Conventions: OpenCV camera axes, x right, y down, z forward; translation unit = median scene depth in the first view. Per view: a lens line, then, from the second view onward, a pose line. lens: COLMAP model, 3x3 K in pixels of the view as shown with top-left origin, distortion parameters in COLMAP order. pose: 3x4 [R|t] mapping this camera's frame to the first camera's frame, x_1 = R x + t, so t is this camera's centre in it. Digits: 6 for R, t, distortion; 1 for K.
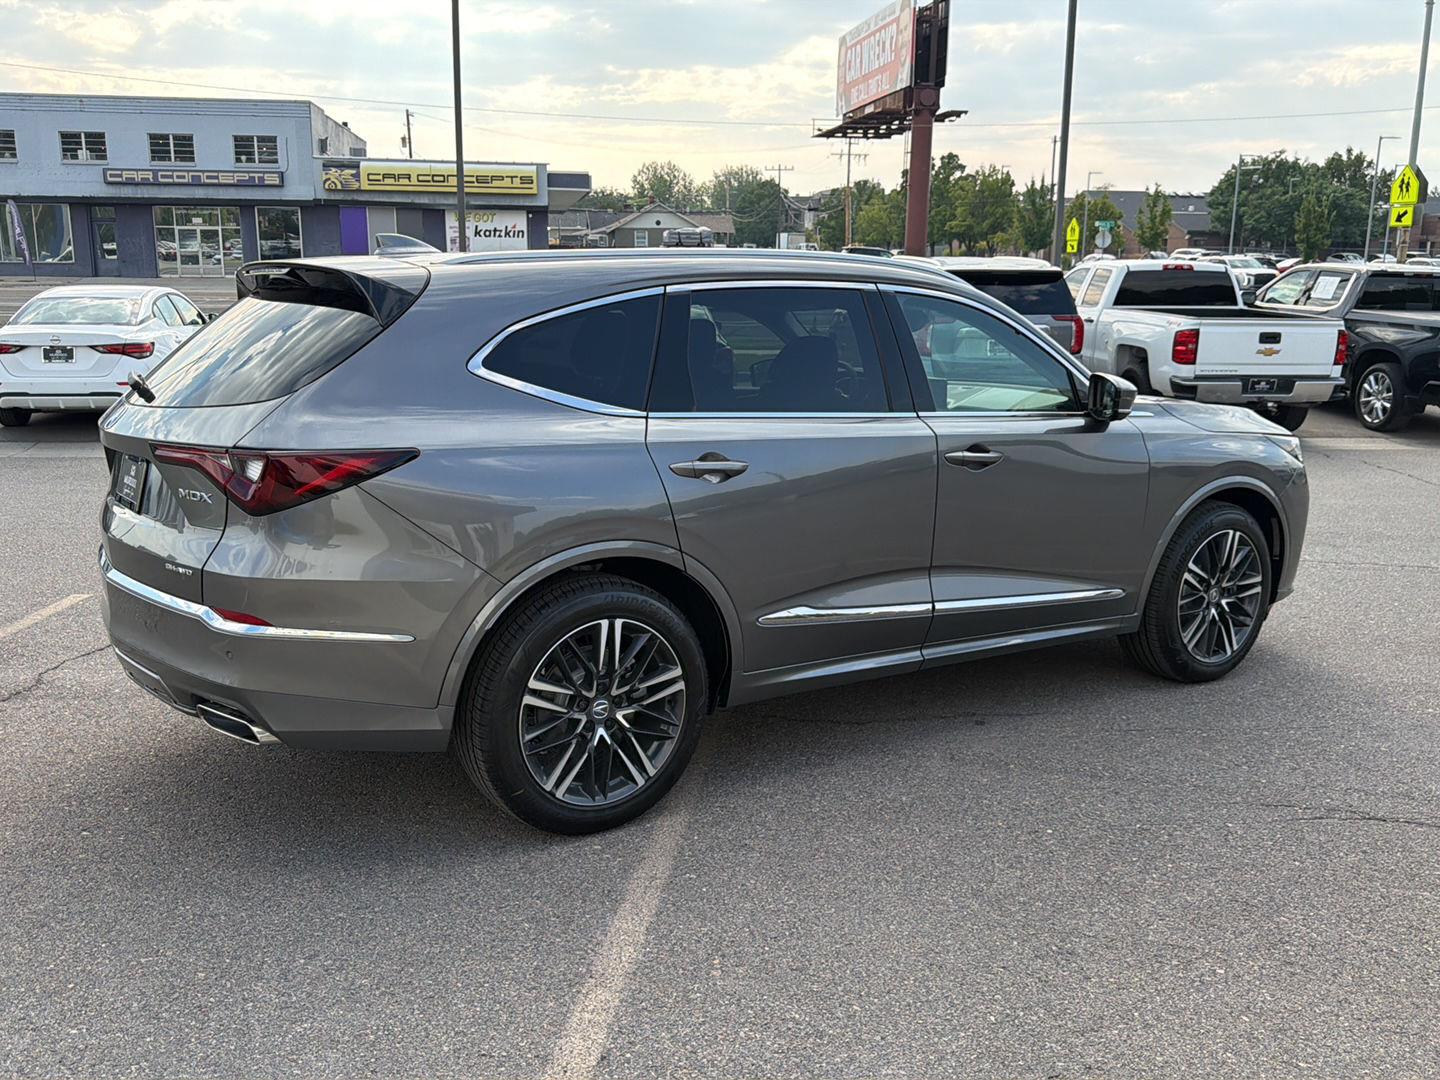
lens RADIAL K [[1323.5, 0, 711.6], [0, 1323.5, 541.1], [0, 0, 1]] dist [0.095920, -0.189154]
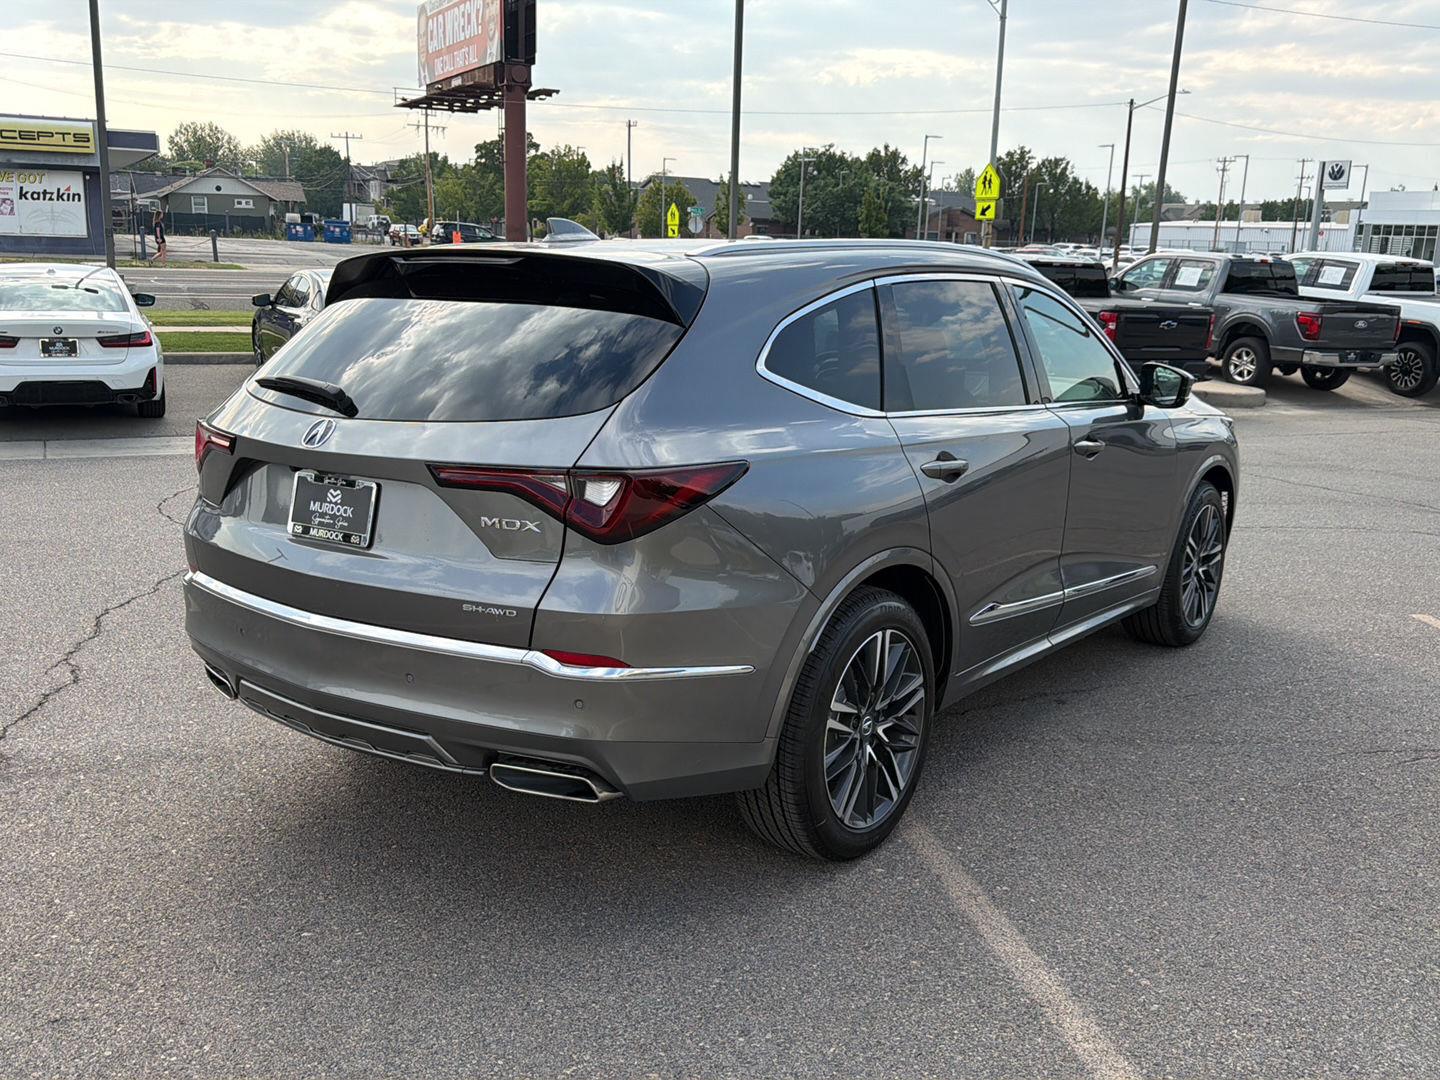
lens RADIAL K [[1323.5, 0, 711.6], [0, 1323.5, 541.1], [0, 0, 1]] dist [0.095920, -0.189154]
pose [[0.947263, -0.049889, 0.316549, -0.035787], [0.044694, 0.998721, 0.023656, -0.002339], [-0.317324, -0.008260, 0.948281, 0.009843]]
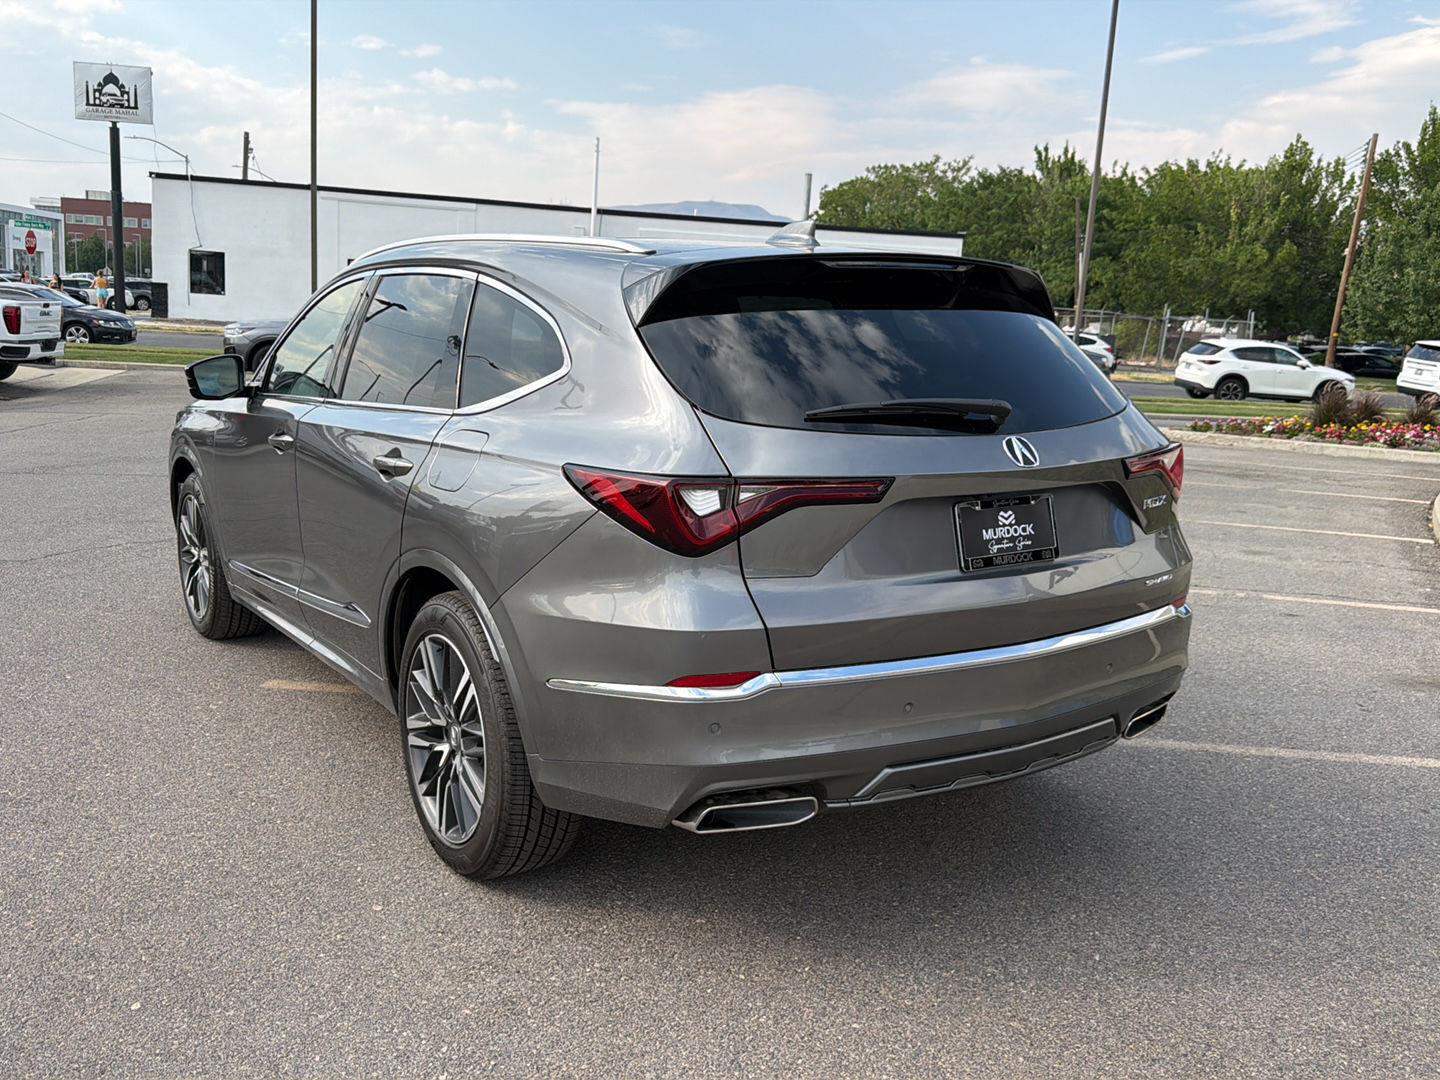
lens RADIAL K [[1323.8, 0, 714.1], [0, 1323.8, 541.4], [0, 0, 1]] dist [0.093452, -0.171816]
pose [[0.004834, -0.179788, 0.983693, -0.101947], [0.160768, 0.971049, 0.176687, -0.017855], [-0.986980, 0.157292, 0.033598, 0.101434]]
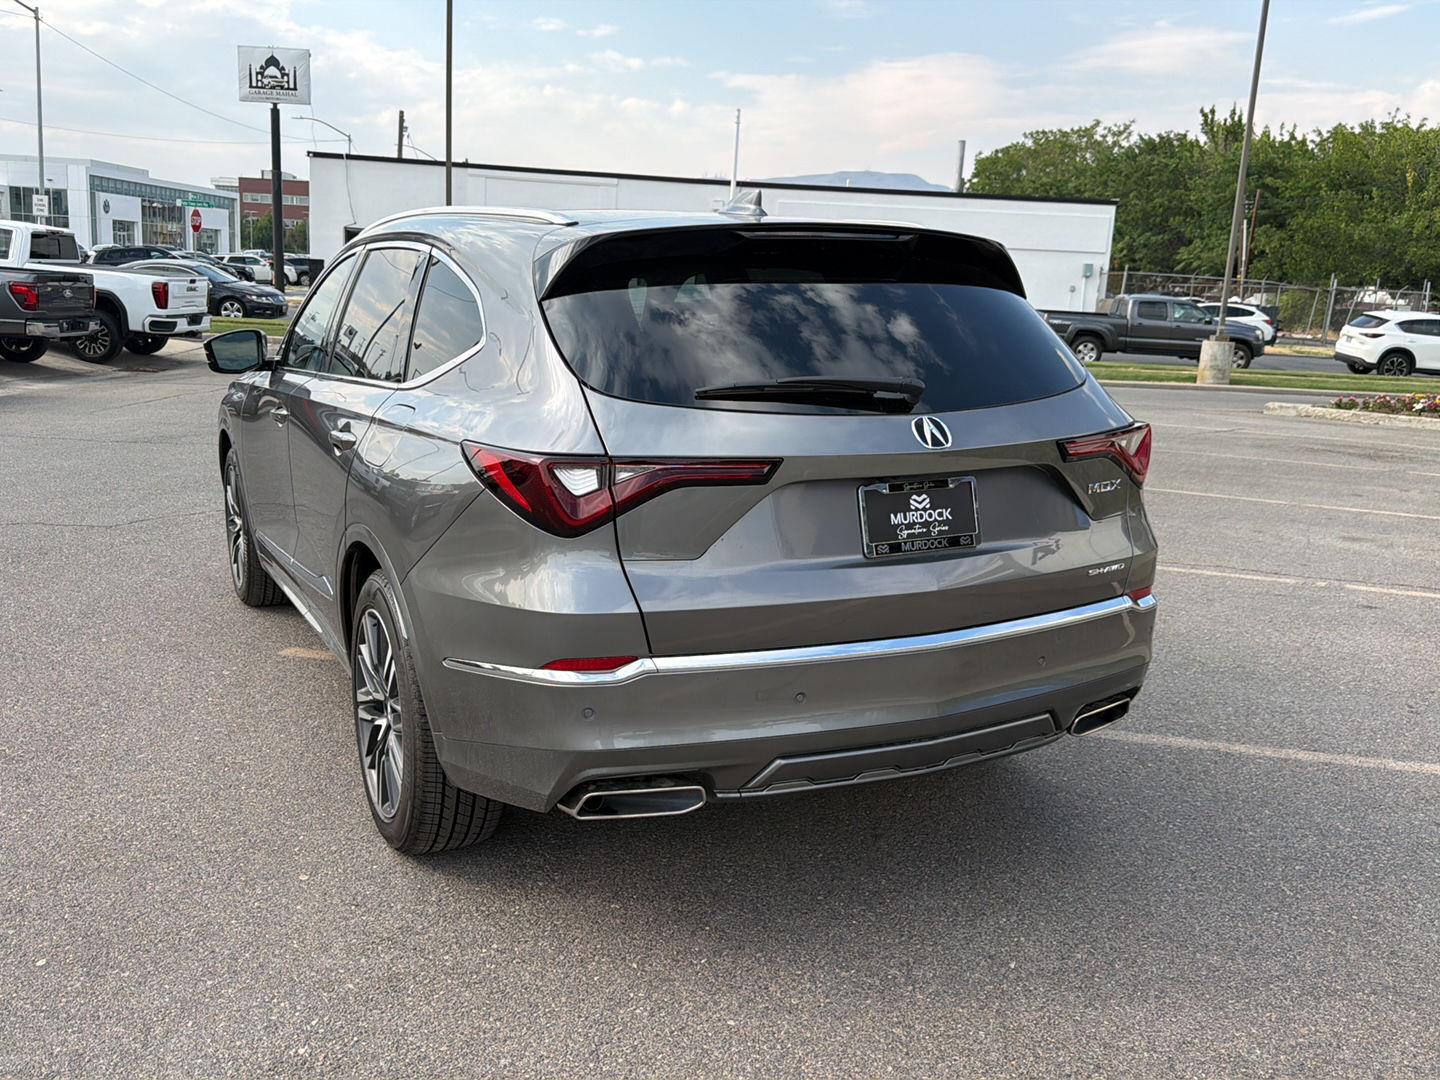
lens RADIAL K [[1323.5, 0, 711.6], [0, 1323.5, 541.1], [0, 0, 1]] dist [0.095920, -0.189154]
pose [[0.122743, -0.197814, 0.972524, -0.099150], [0.164982, 0.970366, 0.176552, -0.015748], [-0.978629, 0.138779, 0.151742, 0.088655]]
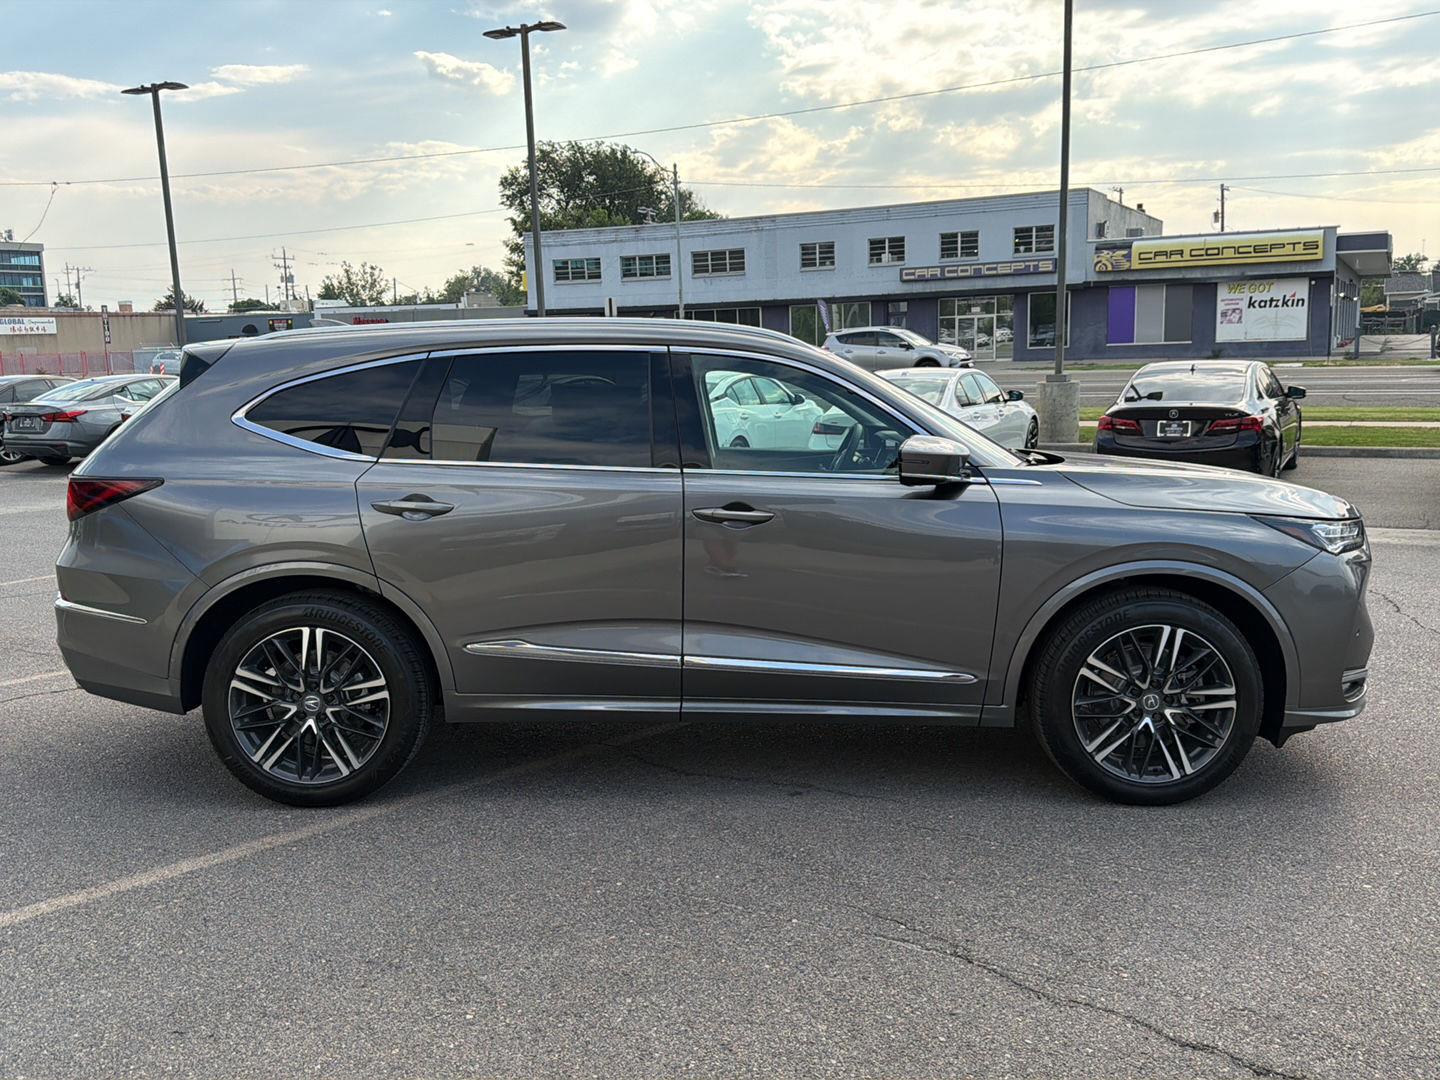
lens RADIAL K [[1323.5, 0, 711.6], [0, 1323.5, 541.1], [0, 0, 1]] dist [0.095920, -0.189154]
pose [[0.805414, 0.051182, -0.590499, 0.086991], [-0.086034, 0.995809, -0.031034, -0.000644], [0.586436, 0.075798, 0.806441, 0.018130]]
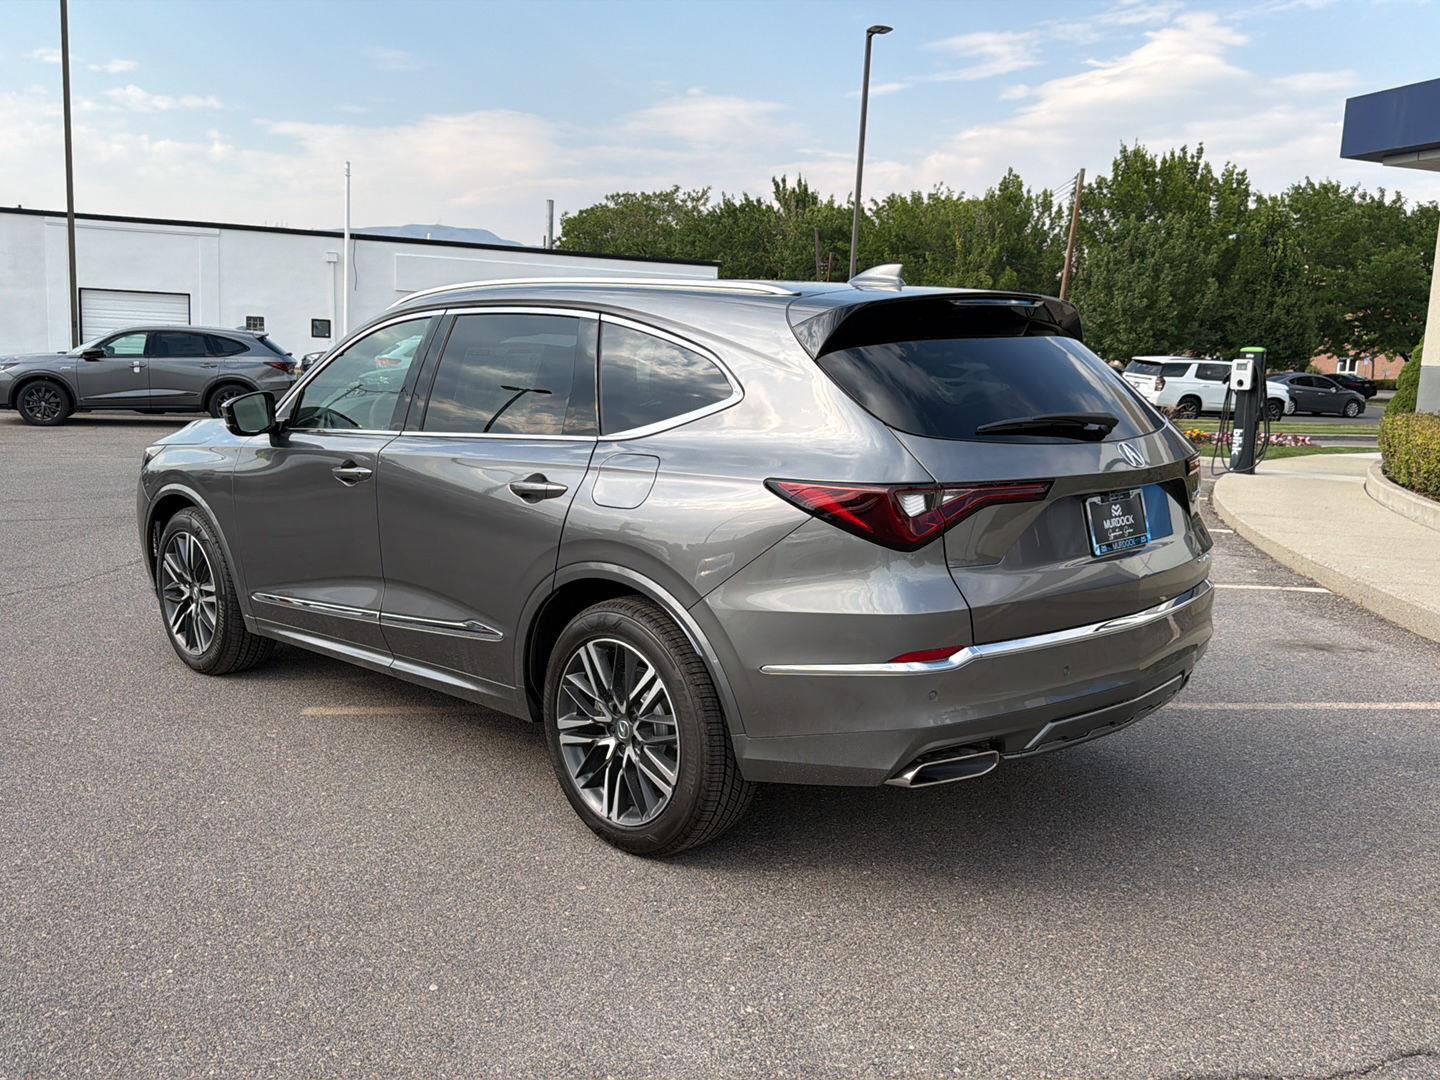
lens RADIAL K [[1314.3, 0, 715.1], [0, 1314.3, 549.6], [0, 0, 1]] dist [0.144721, -0.260561]
pose [[-0.197249, -0.163813, 0.966570, -0.109863], [0.170005, 0.965287, 0.198289, -0.022937], [-0.965500, 0.203434, -0.162552, 0.127537]]
